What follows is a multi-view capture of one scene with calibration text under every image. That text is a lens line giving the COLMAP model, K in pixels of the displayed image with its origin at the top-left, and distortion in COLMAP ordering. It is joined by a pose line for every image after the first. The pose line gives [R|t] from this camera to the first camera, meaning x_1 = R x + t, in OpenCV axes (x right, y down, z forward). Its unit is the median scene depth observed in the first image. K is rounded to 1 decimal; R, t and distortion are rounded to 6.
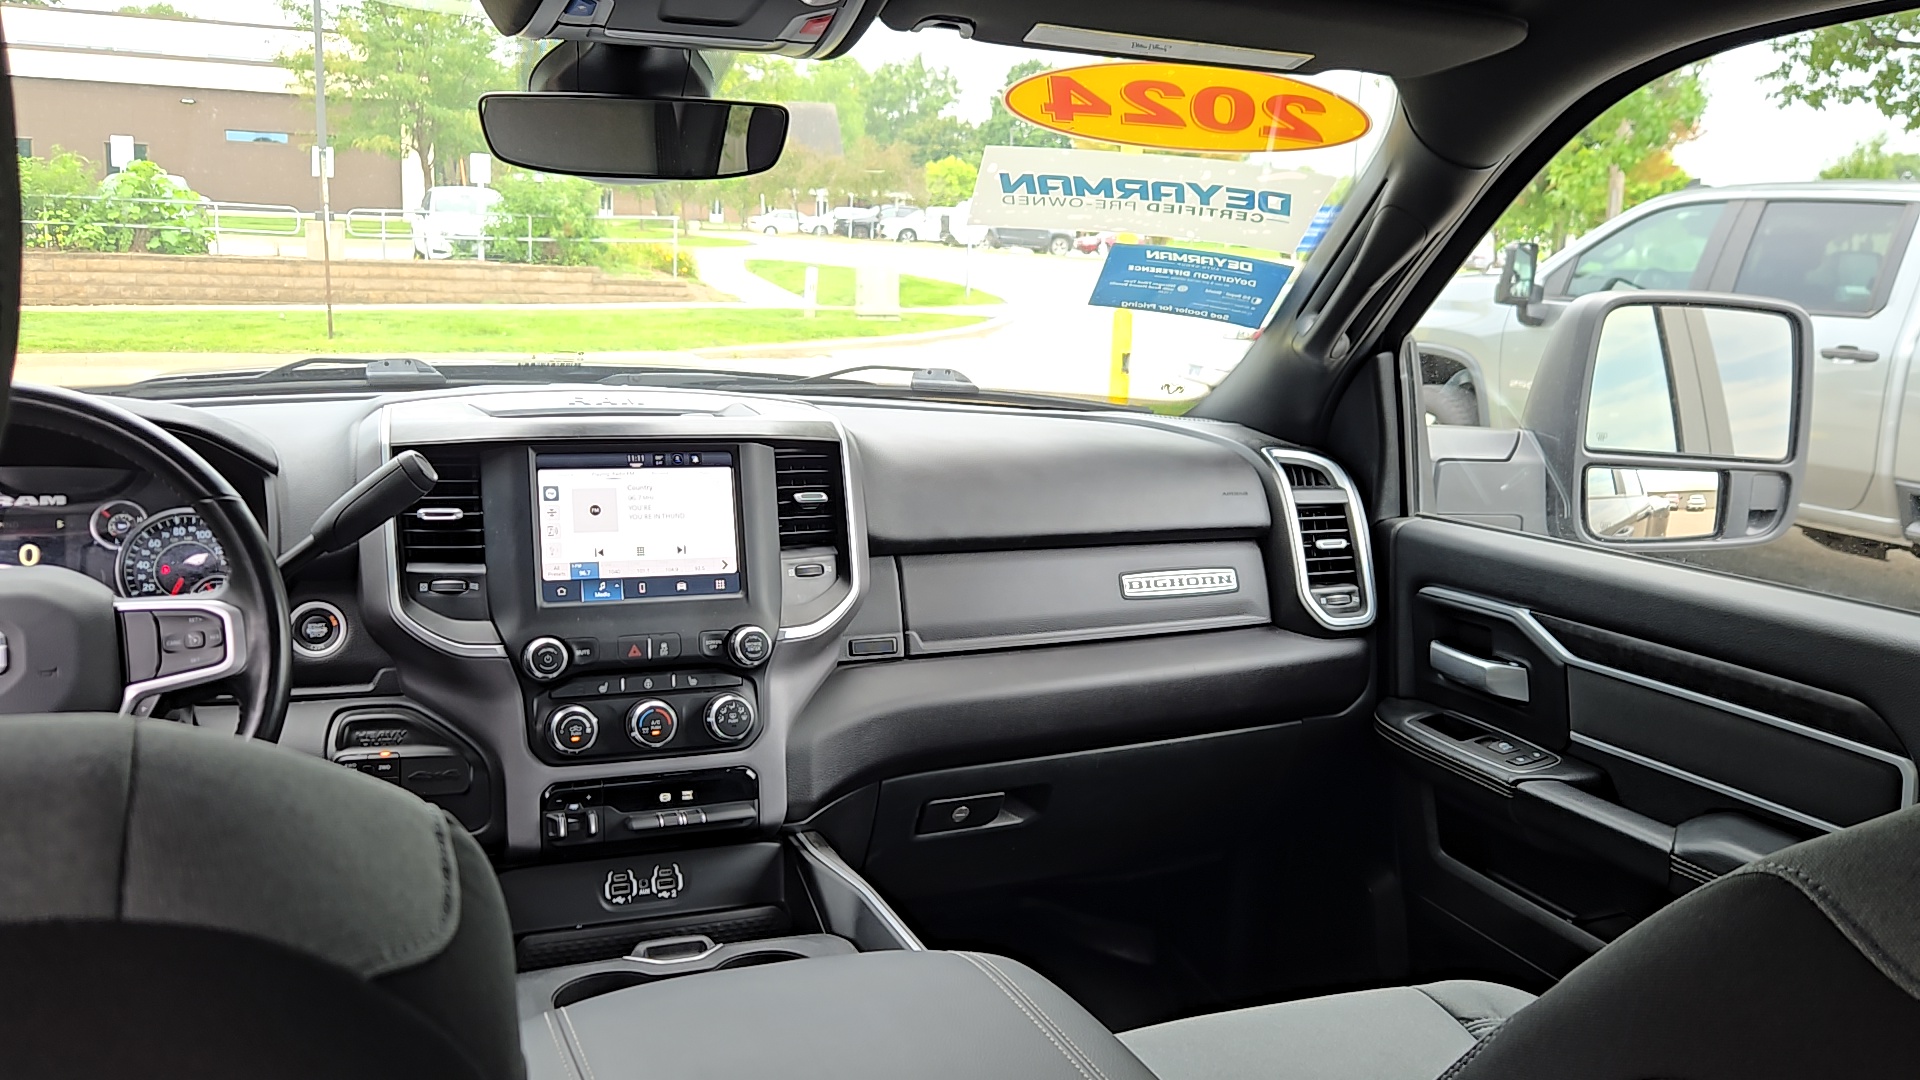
lens RADIAL K [[1667.5, 0, 960.0], [0, 1667.5, 540.0], [0, 0, 1]] dist [0.030210, 0.002924]
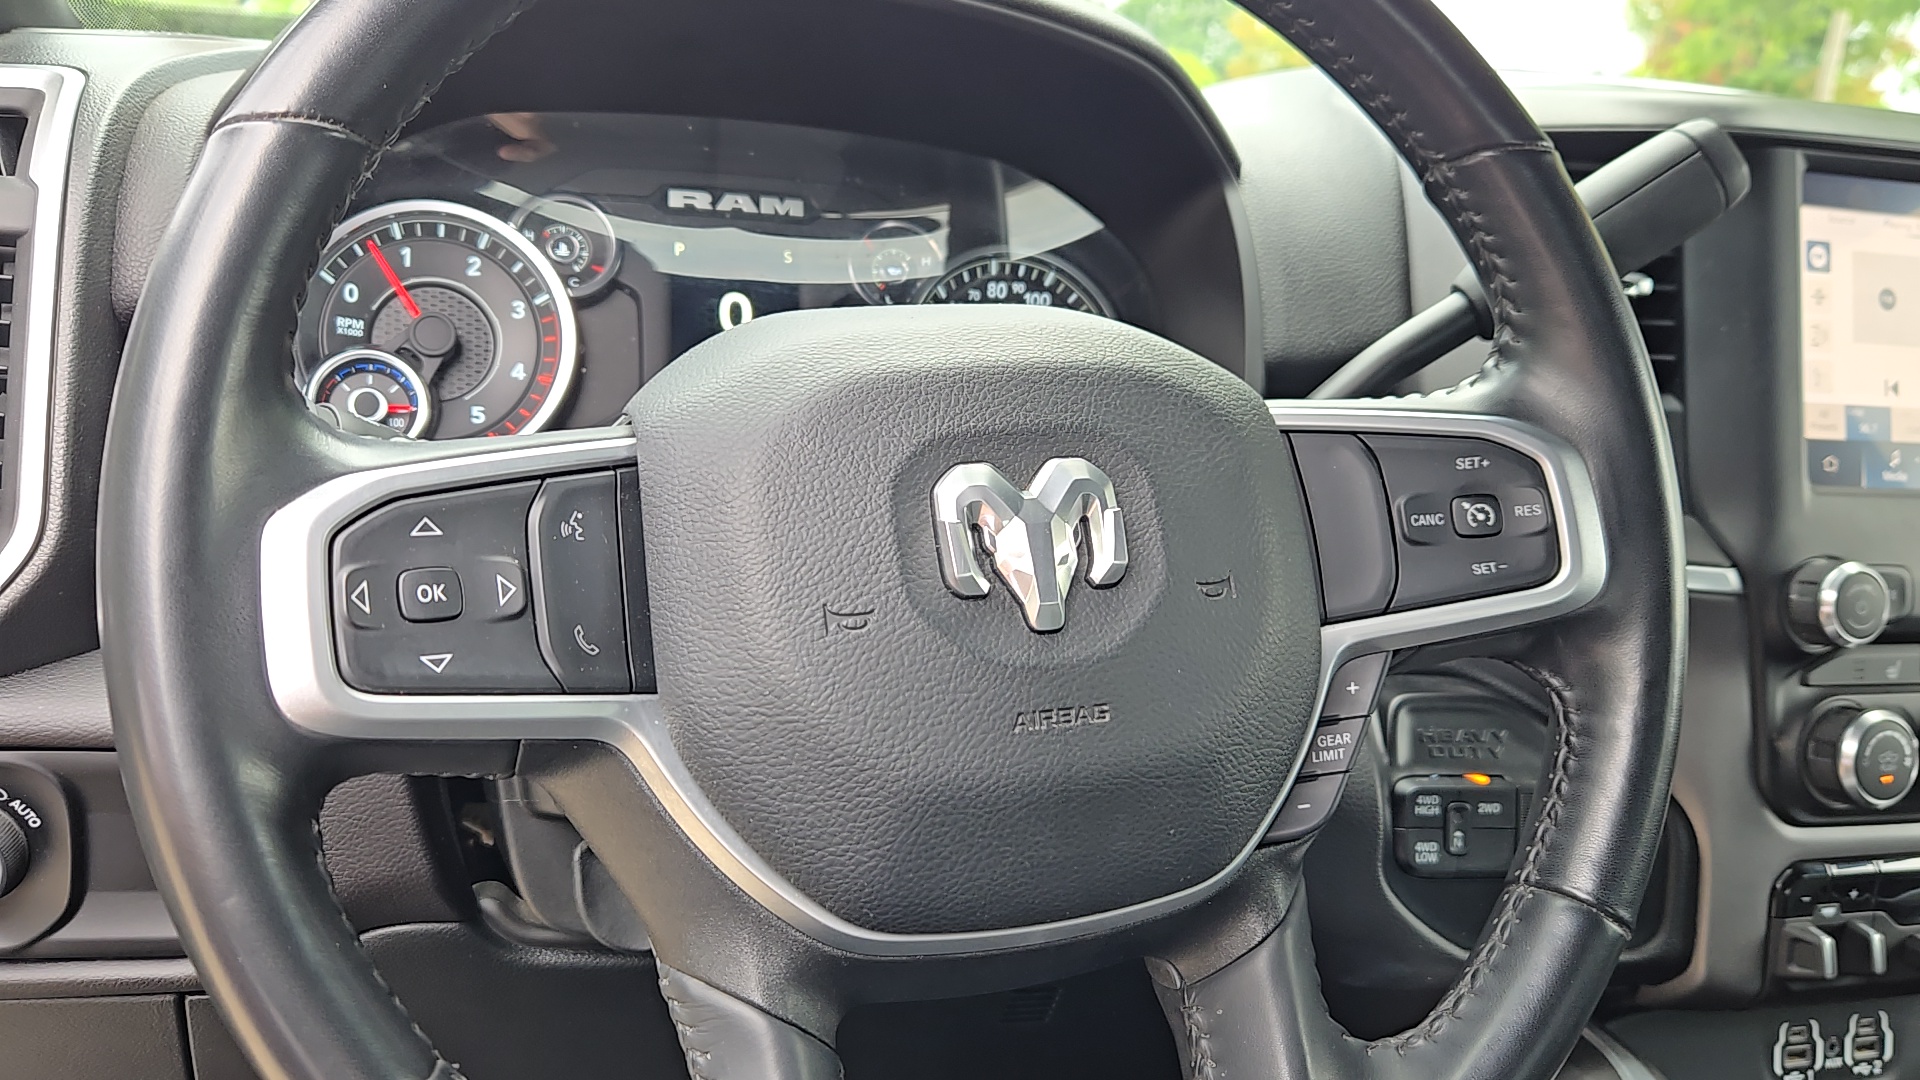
lens RADIAL K [[1615.1, 0, 950.9], [0, 1615.1, 537.5], [0, 0, 1]] dist [0.005287, 0.002303]
pose [[0.996949, 0.071612, -0.031065, -0.466264], [-0.069699, 0.995832, 0.058819, 0.041608], [0.035147, -0.056475, 0.997785, 0.520919]]
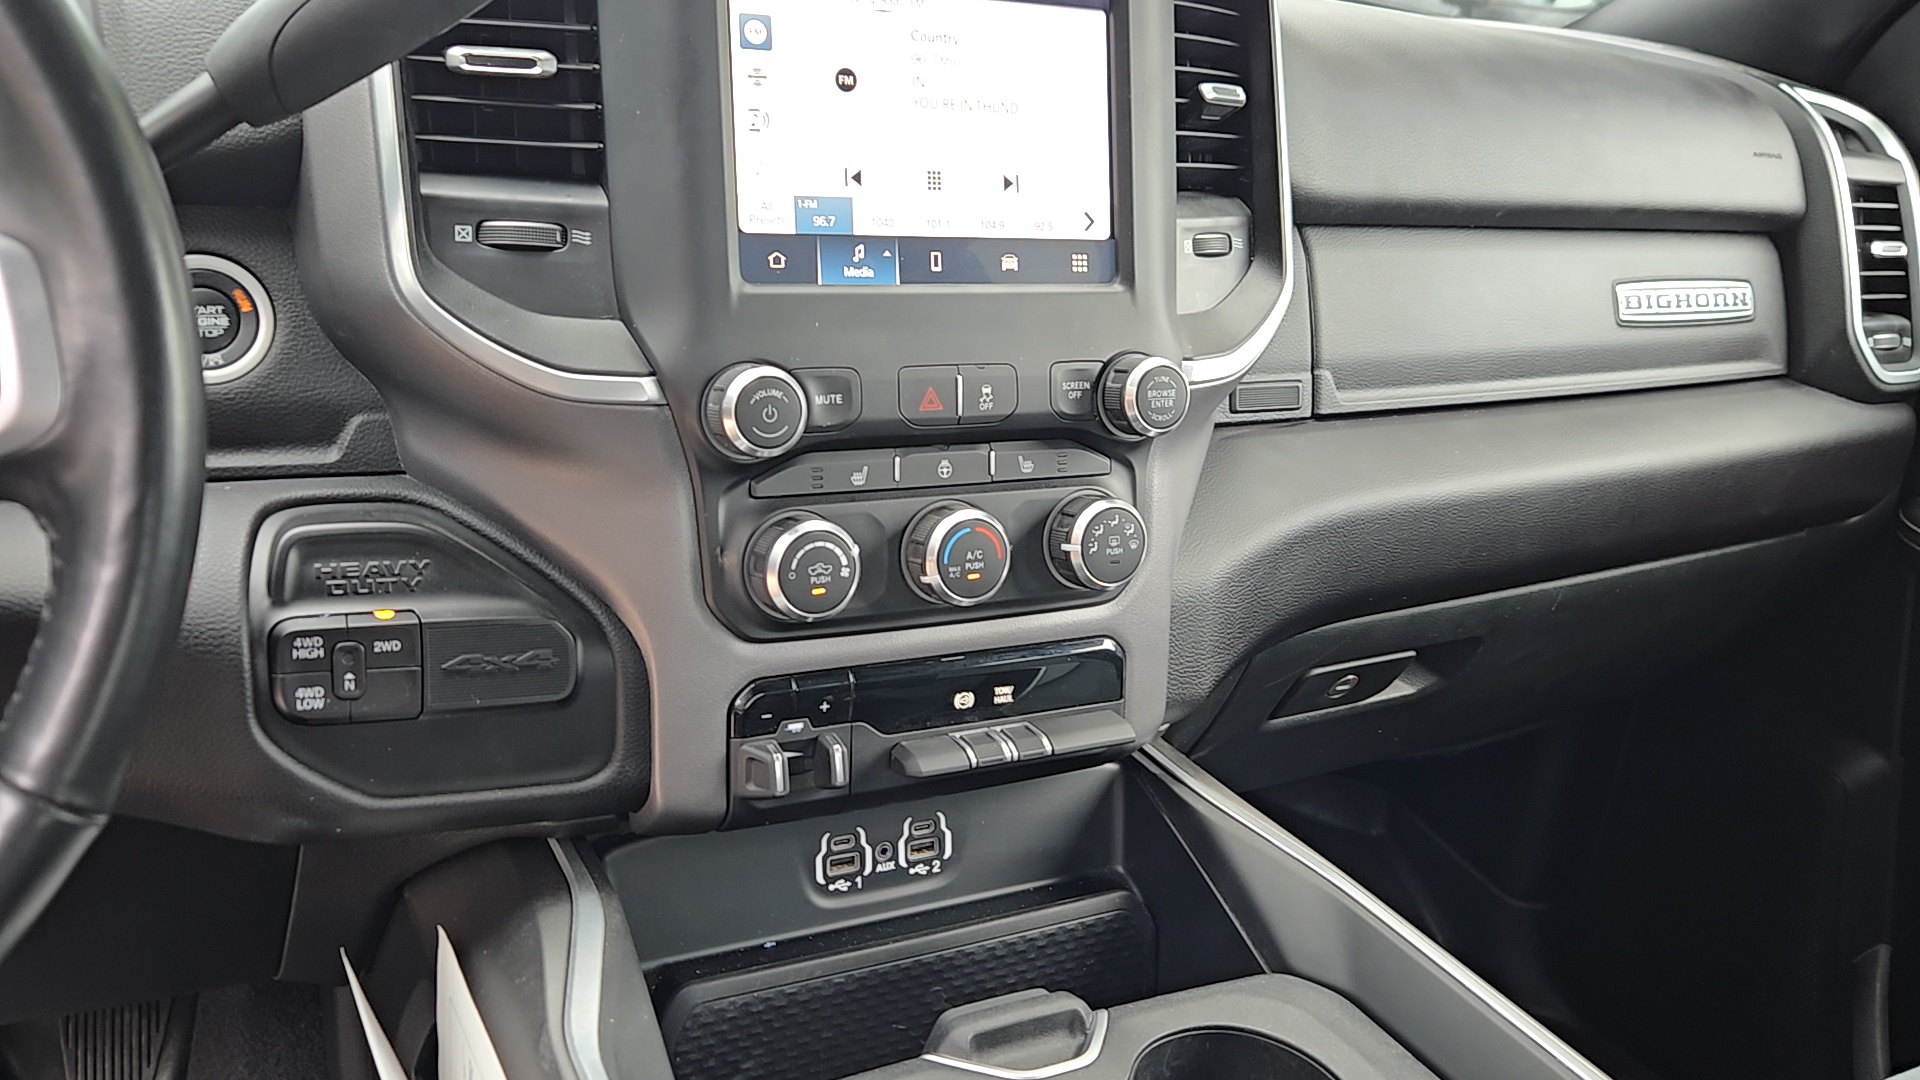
lens RADIAL K [[1615.1, 0, 950.9], [0, 1615.1, 537.5], [0, 0, 1]] dist [0.005287, 0.002303]
pose [[0.990070, 0.027156, 0.137931, -0.246344], [-0.051117, 0.983546, 0.173277, 0.026144], [-0.130956, -0.178607, 0.975167, 0.550548]]
